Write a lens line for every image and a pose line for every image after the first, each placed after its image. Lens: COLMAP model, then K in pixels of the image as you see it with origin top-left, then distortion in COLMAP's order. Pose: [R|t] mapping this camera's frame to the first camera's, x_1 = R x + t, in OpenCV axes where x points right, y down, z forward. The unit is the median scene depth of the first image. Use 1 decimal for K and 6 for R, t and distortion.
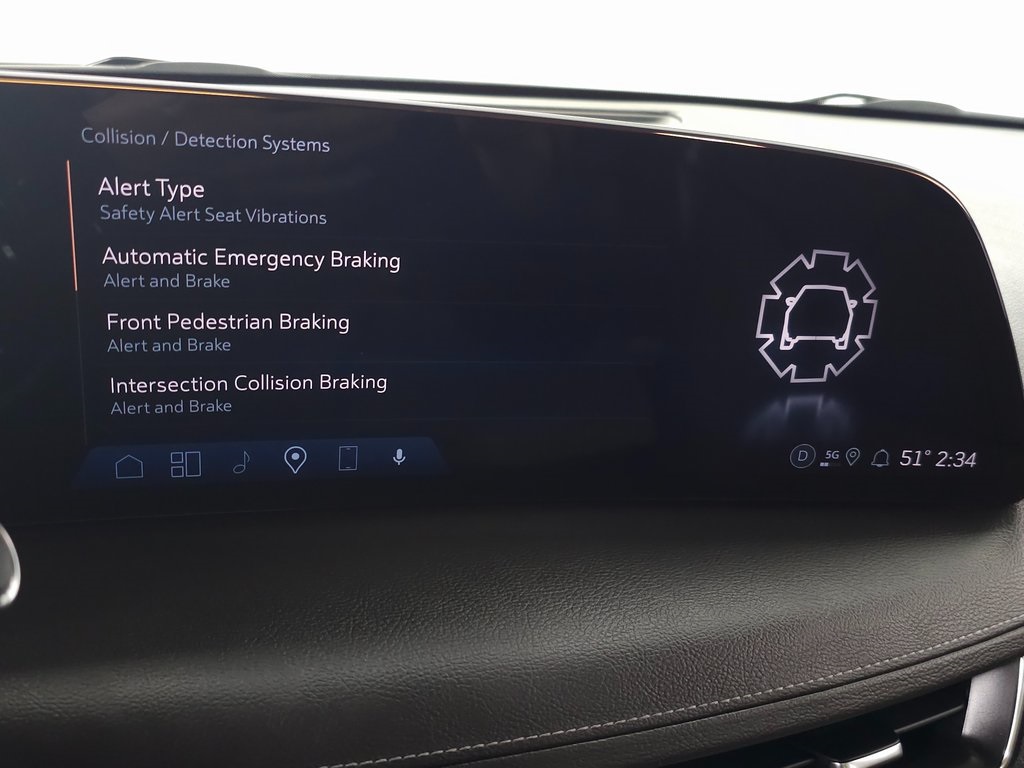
lens RADIAL K [[1071.8, 0, 508.7], [0, 1071.8, 383.4], [0, 0, 1]] dist [0.024365, -0.015171]
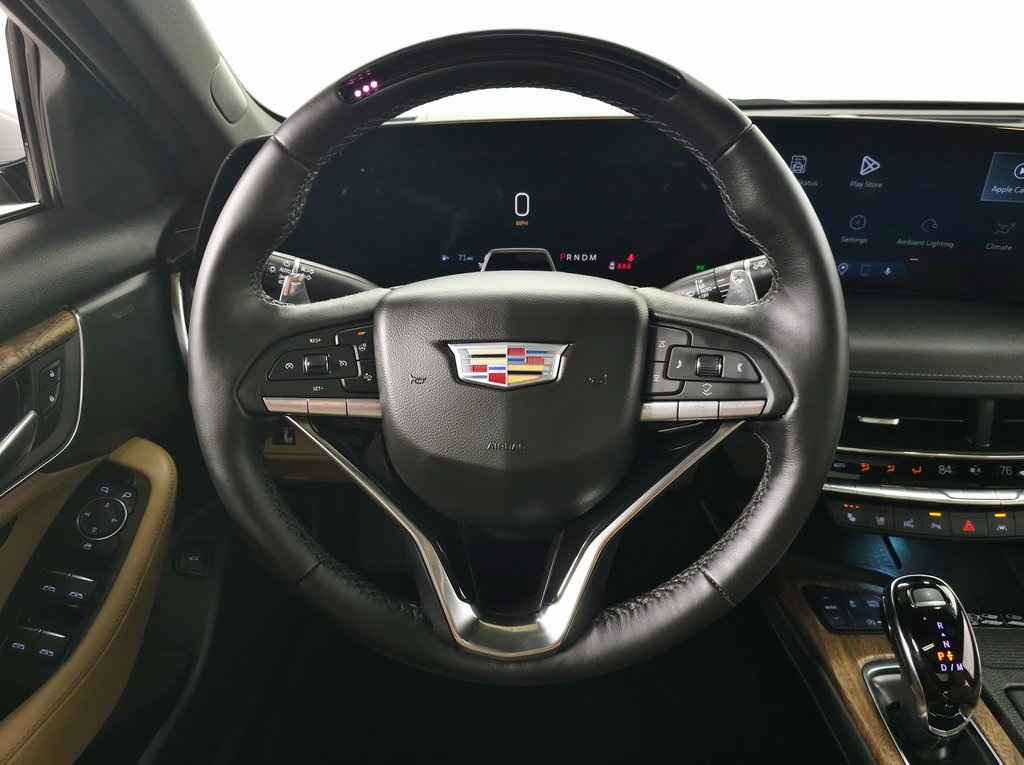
lens RADIAL K [[702.9, 0, 506.2], [0, 702.9, 378.4], [0, 0, 1]] dist [0.039510, -0.048113]
pose [[0.905908, 0.114735, -0.407635, -0.211207], [-0.070684, 0.990061, 0.121584, 0.181929], [0.417534, -0.081331, 0.905014, -0.857304]]
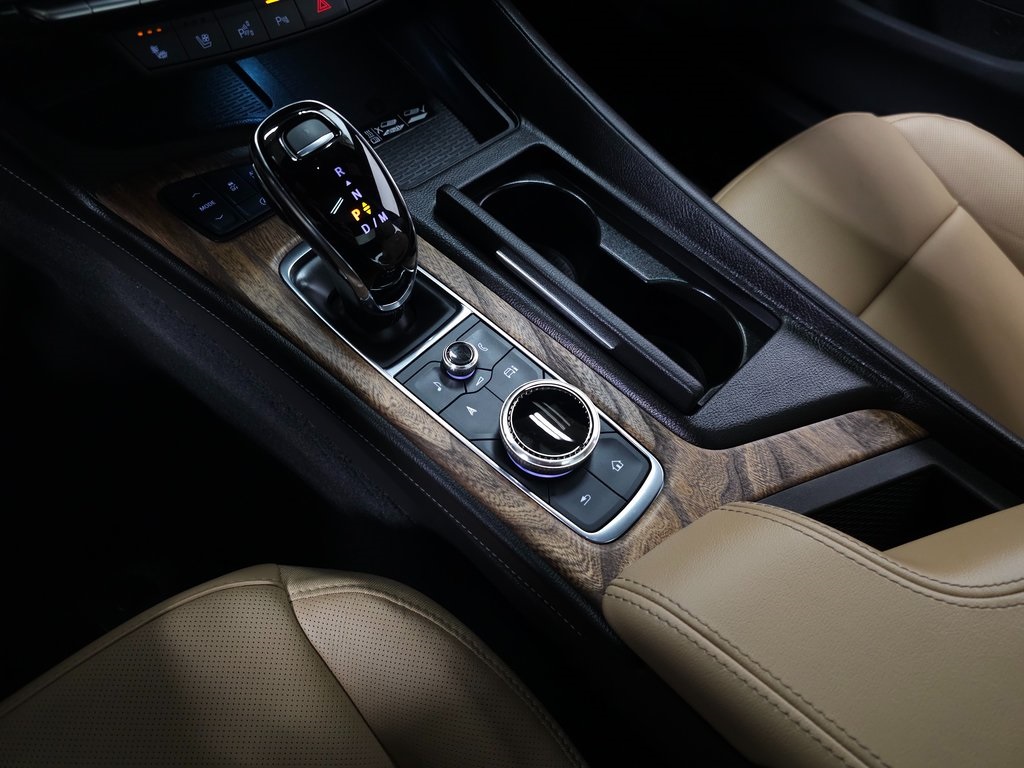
lens RADIAL K [[696.2, 0, 514.2], [0, 696.2, 379.1], [0, 0, 1]] dist [0.041811, -0.054457]
pose [[0.910456, -0.318008, 0.264464, -0.074479], [0.074479, 0.755012, 0.651467, 0.392560], [-0.406845, -0.573435, 0.711090, -0.196680]]
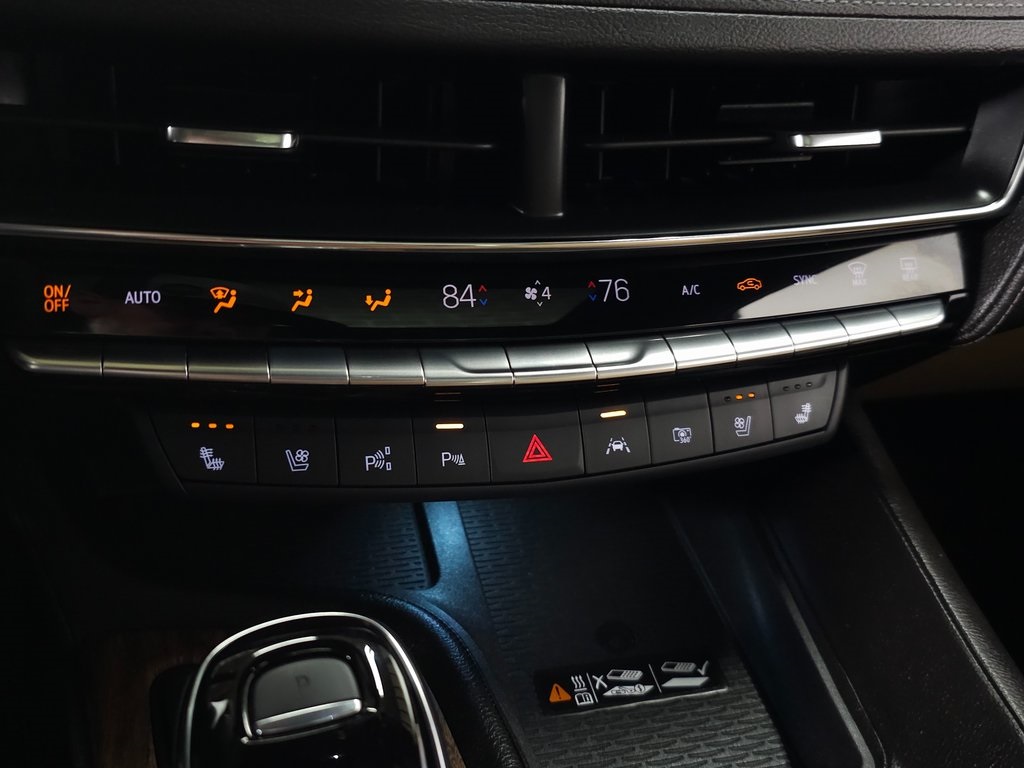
lens RADIAL K [[969.9, 0, 513.8], [0, 969.9, 385.7], [0, 0, 1]] dist [0.132406, -0.351037]
pose [[0.995319, 0.059377, -0.076248, 0.160689], [-0.048652, 0.989578, 0.135533, 0.471838], [0.083501, -0.131189, 0.987835, 0.208800]]
